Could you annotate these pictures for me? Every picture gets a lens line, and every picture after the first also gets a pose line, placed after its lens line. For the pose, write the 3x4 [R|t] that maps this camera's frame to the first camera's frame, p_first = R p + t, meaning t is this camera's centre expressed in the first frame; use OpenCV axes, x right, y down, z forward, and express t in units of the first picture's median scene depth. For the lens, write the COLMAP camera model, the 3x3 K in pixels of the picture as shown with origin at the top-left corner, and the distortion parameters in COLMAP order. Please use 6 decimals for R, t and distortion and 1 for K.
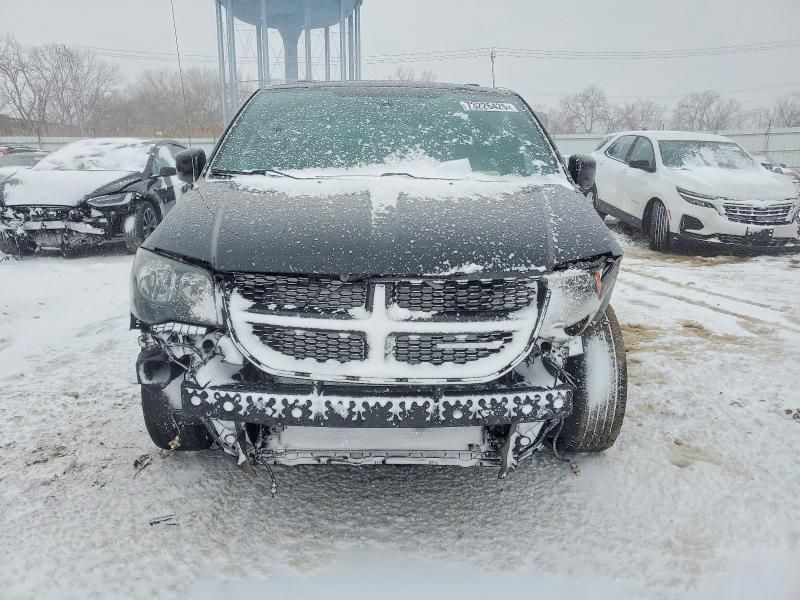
lens RADIAL K [[616.3, 0, 398.1], [0, 616.3, 300.2], [0, 0, 1]] dist [0.027192, 0.005616]
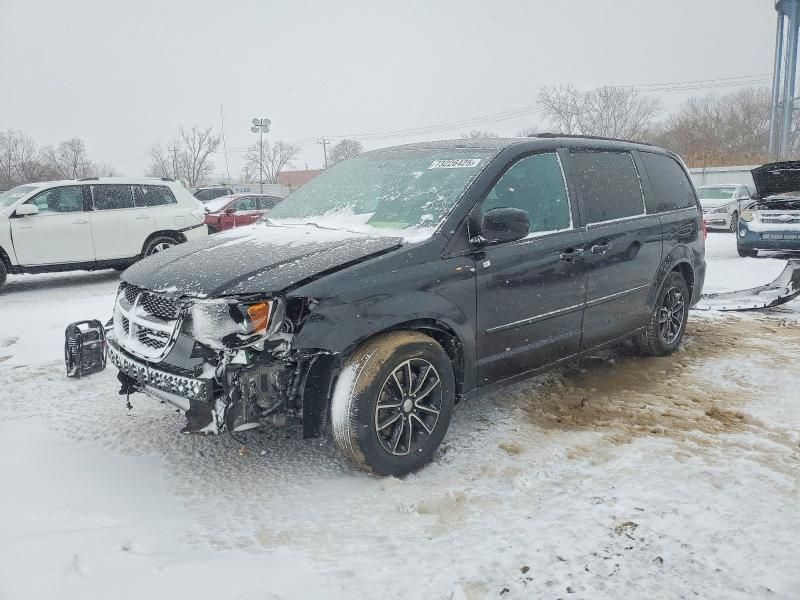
lens RADIAL K [[616.3, 0, 397.1], [0, 616.3, 299.3], [0, 0, 1]] dist [0.027192, 0.005616]
pose [[0.688590, 0.117220, -0.715614, 0.729253], [-0.149244, 0.988630, 0.018332, -0.063084], [0.709627, 0.094178, 0.698255, 0.141091]]
